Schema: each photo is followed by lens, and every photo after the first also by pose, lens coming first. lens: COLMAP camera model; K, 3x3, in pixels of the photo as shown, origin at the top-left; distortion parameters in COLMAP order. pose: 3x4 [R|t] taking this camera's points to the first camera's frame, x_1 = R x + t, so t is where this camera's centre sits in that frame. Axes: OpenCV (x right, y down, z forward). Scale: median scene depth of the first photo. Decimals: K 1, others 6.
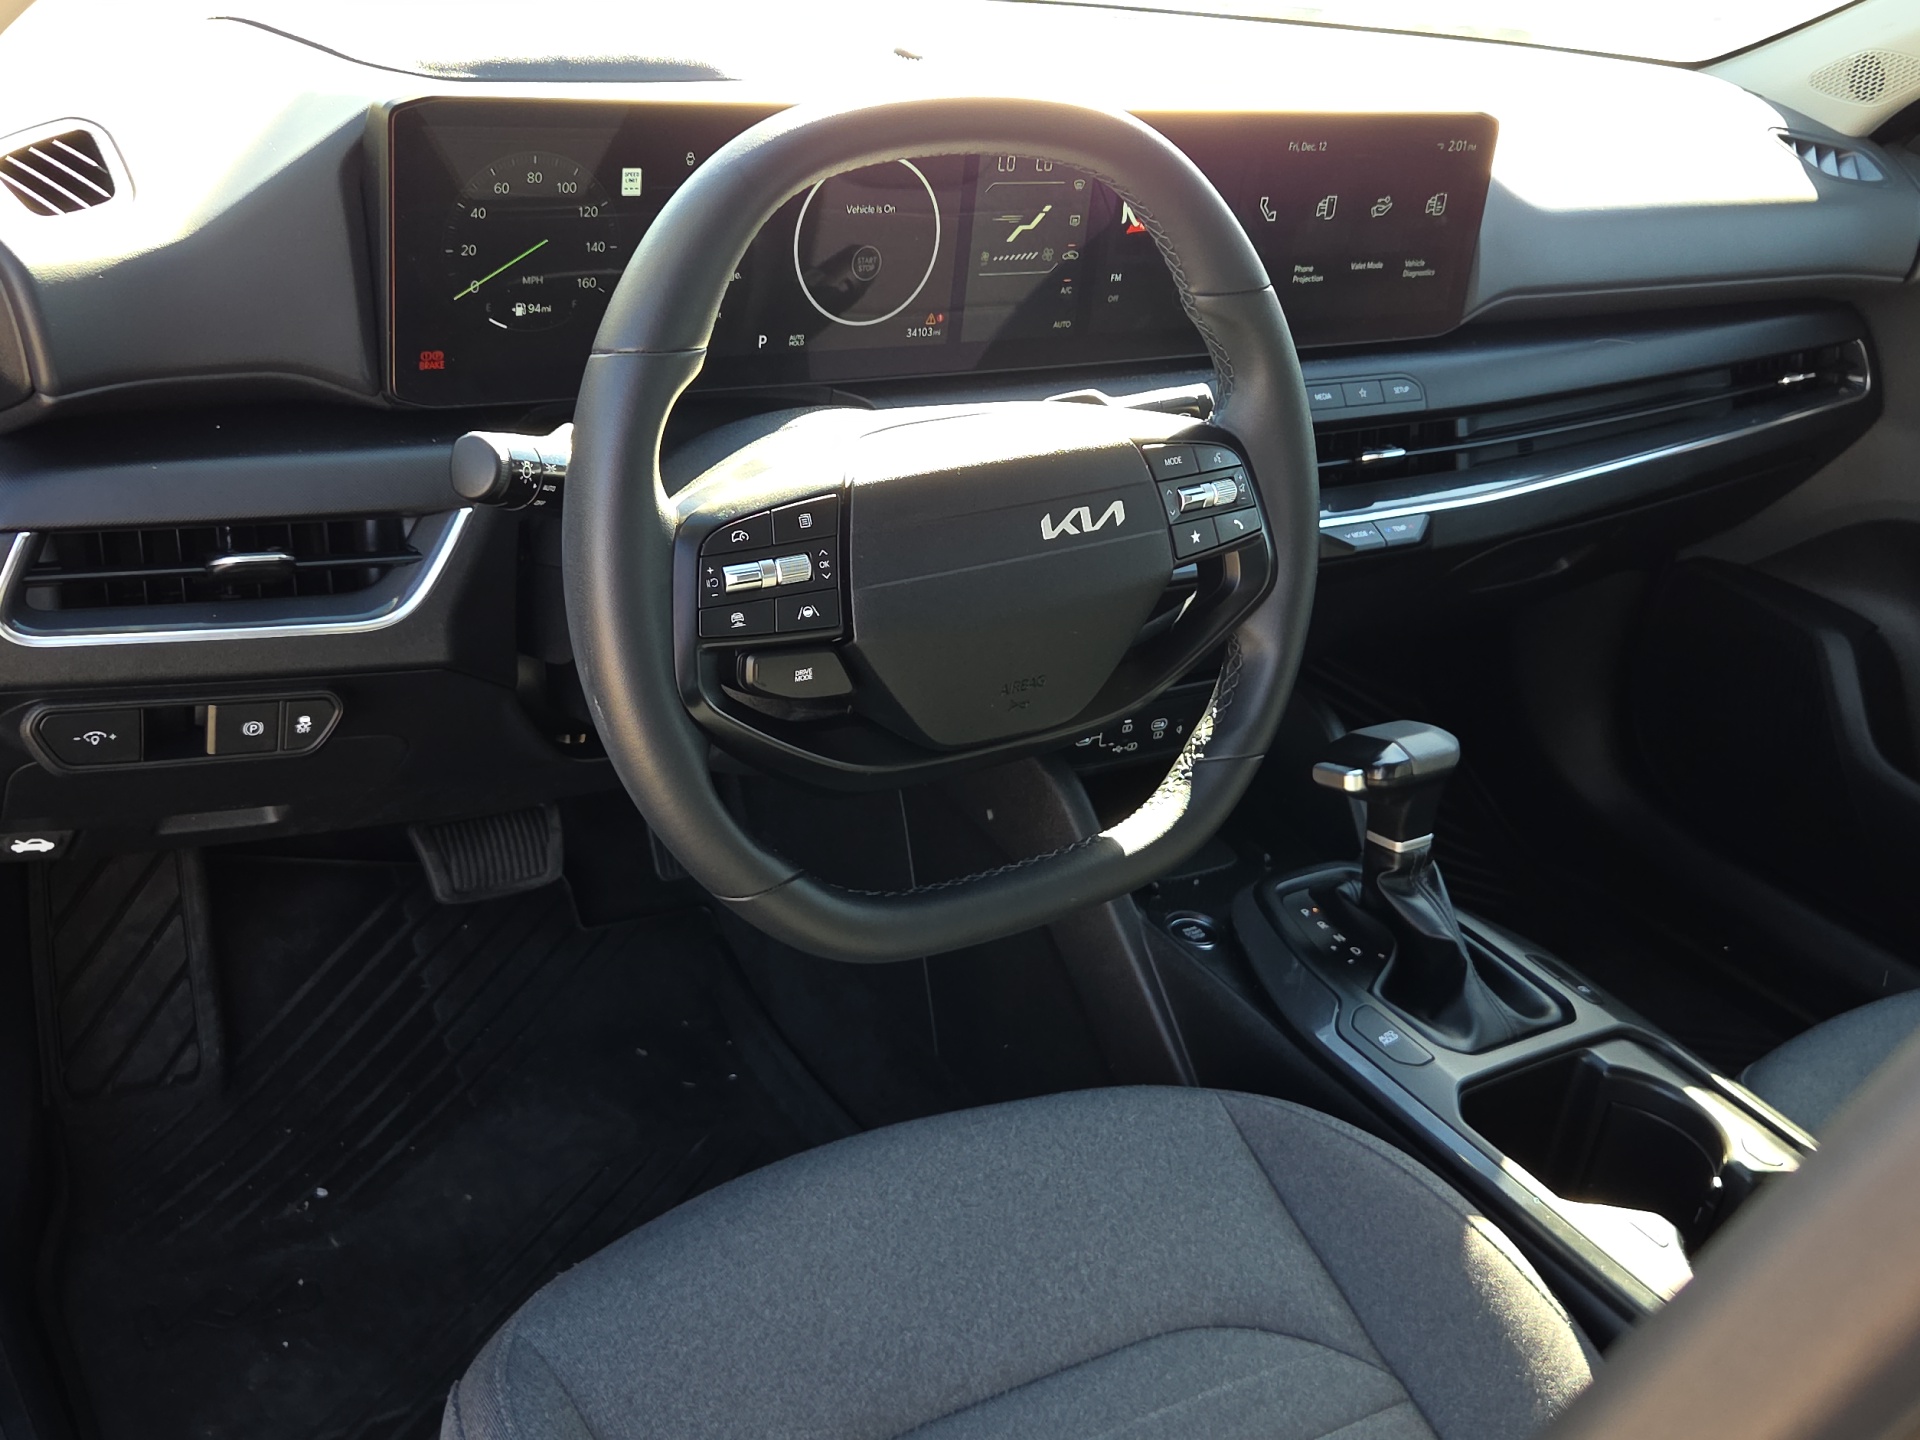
lens RADIAL K [[2080.1, 0, 958.4], [0, 2080.1, 688.7], [0, 0, 1]] dist [0.097589, -0.157777]
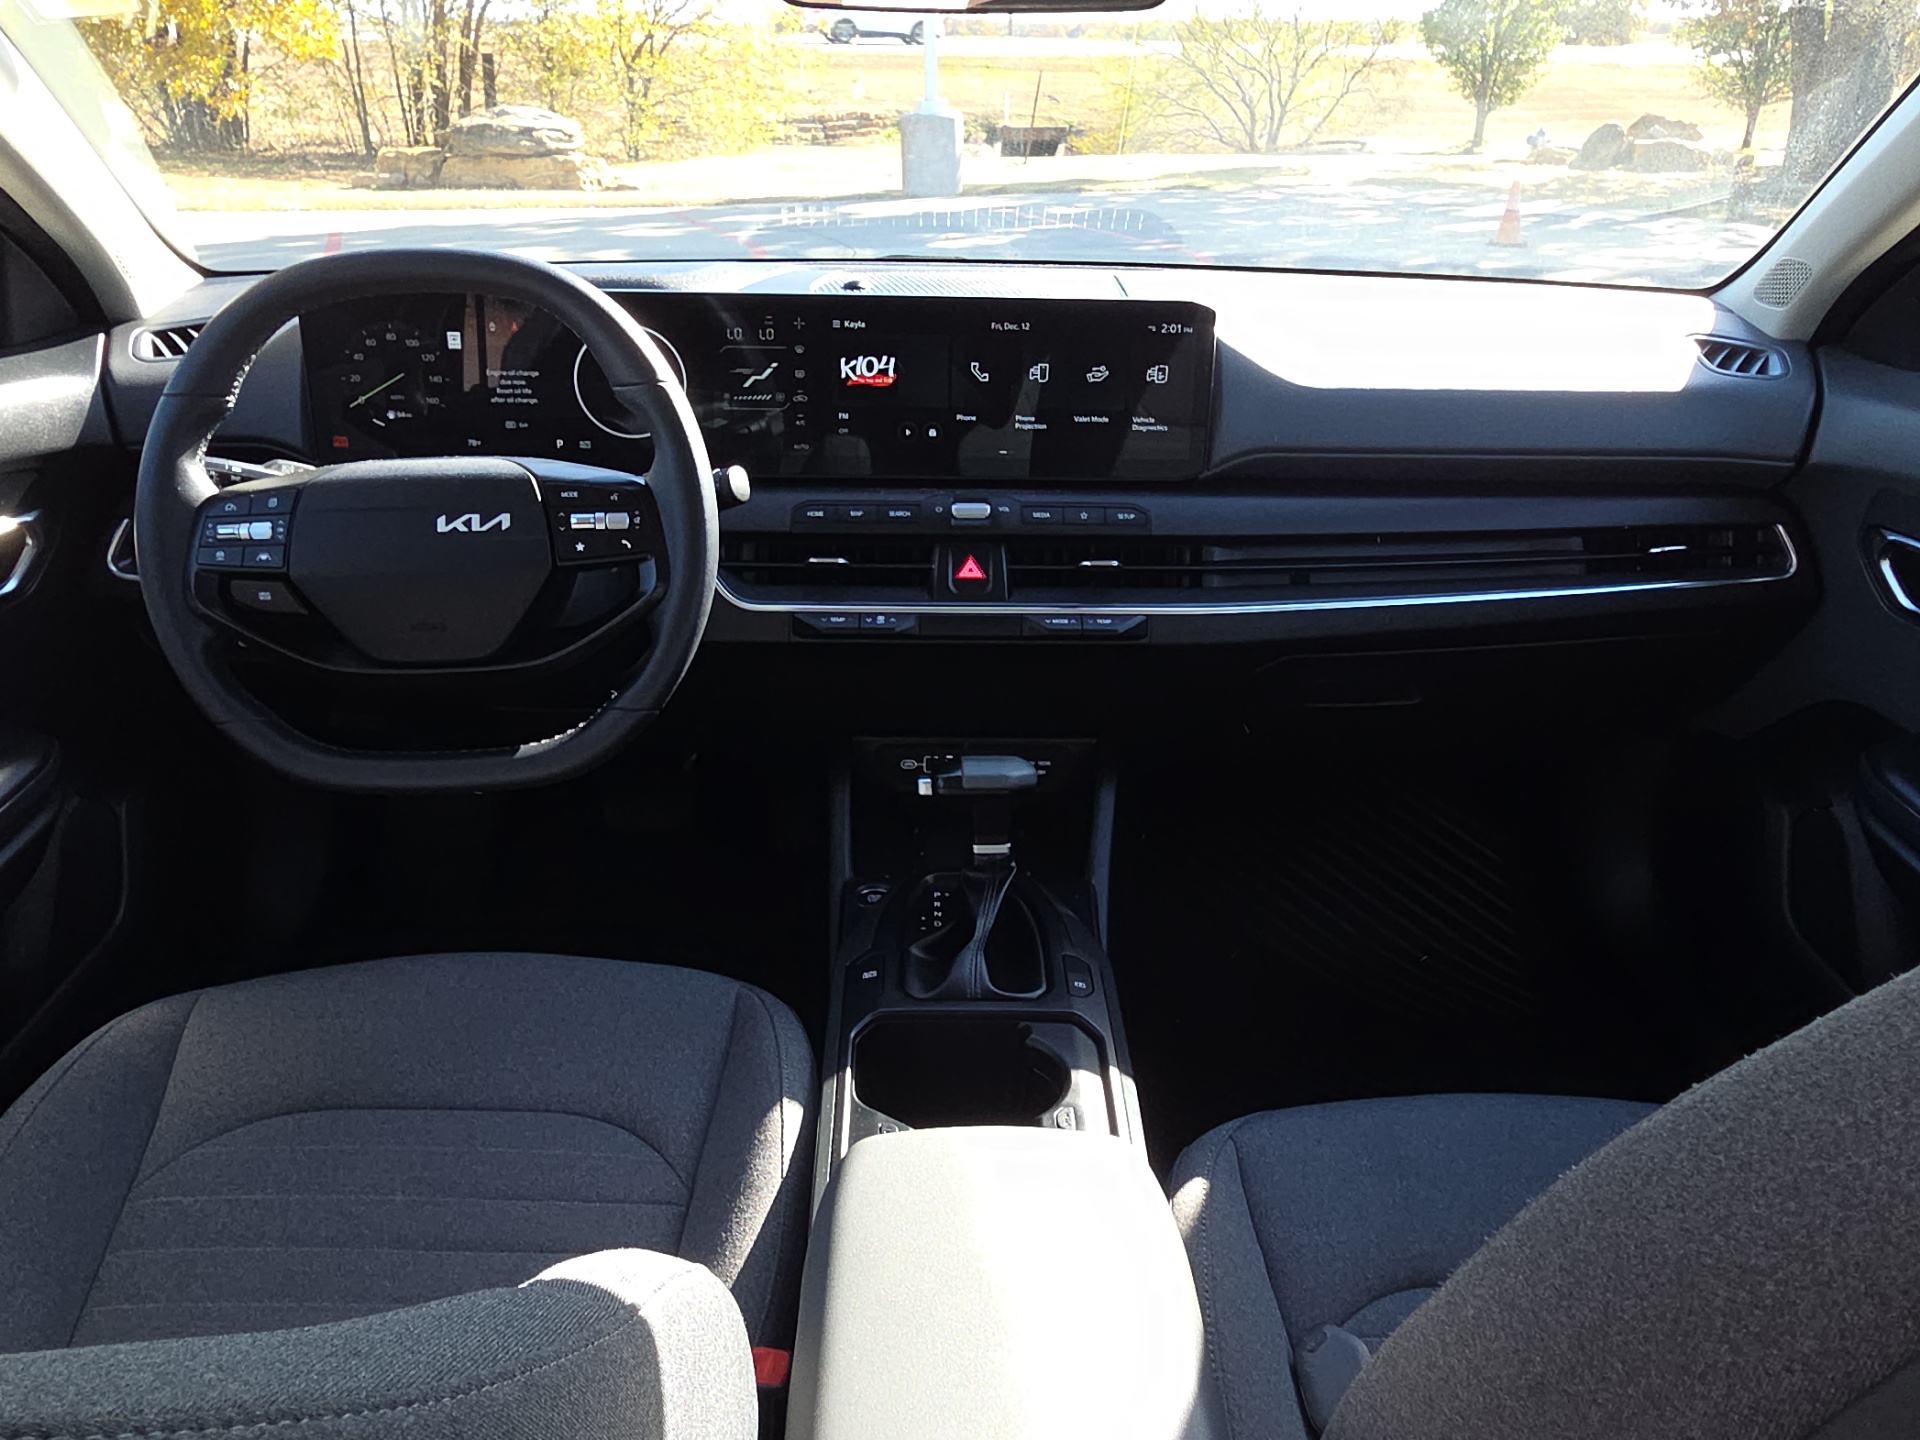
lens RADIAL K [[1479.9, 0, 947.3], [0, 1479.9, 706.1], [0, 0, 1]] dist [-0.000676, 0.006952]
pose [[0.829887, 0.093303, -0.550075, 0.841201], [-0.149839, 0.986969, -0.058649, 0.055189], [0.537435, 0.131095, 0.833054, 0.268132]]
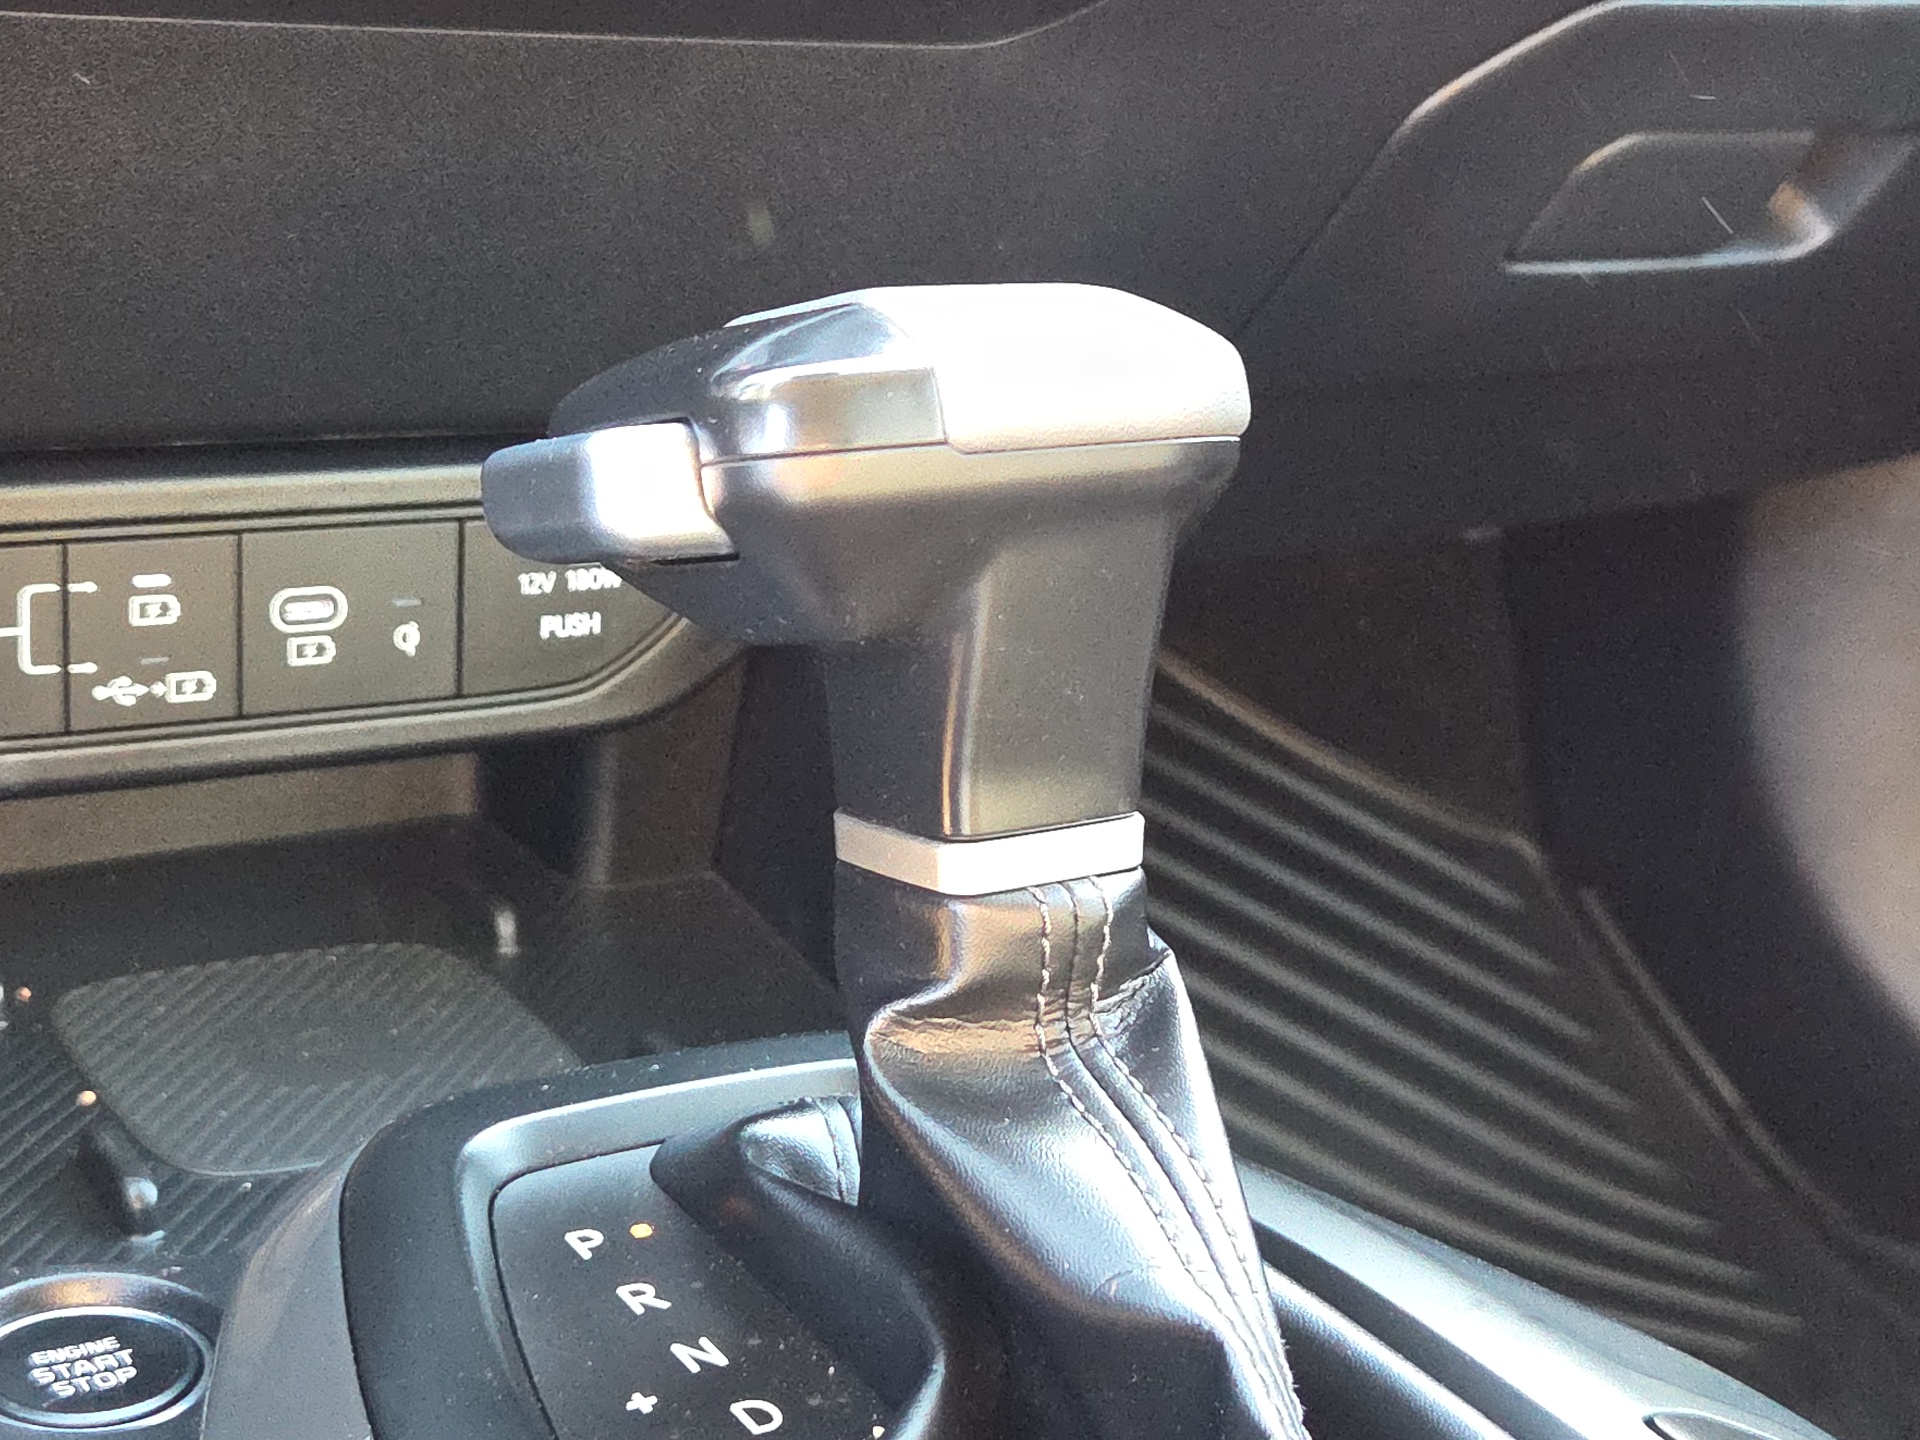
lens RADIAL K [[3015.4, 0, 964.0], [0, 3015.4, 719.6], [0, 0, 1]] dist [0.125960, -0.046256]
pose [[0.999316, -0.030436, -0.020984, 0.264754], [0.027190, 0.989690, -0.140619, 0.124000], [0.025048, 0.139953, 0.989841, 0.867956]]
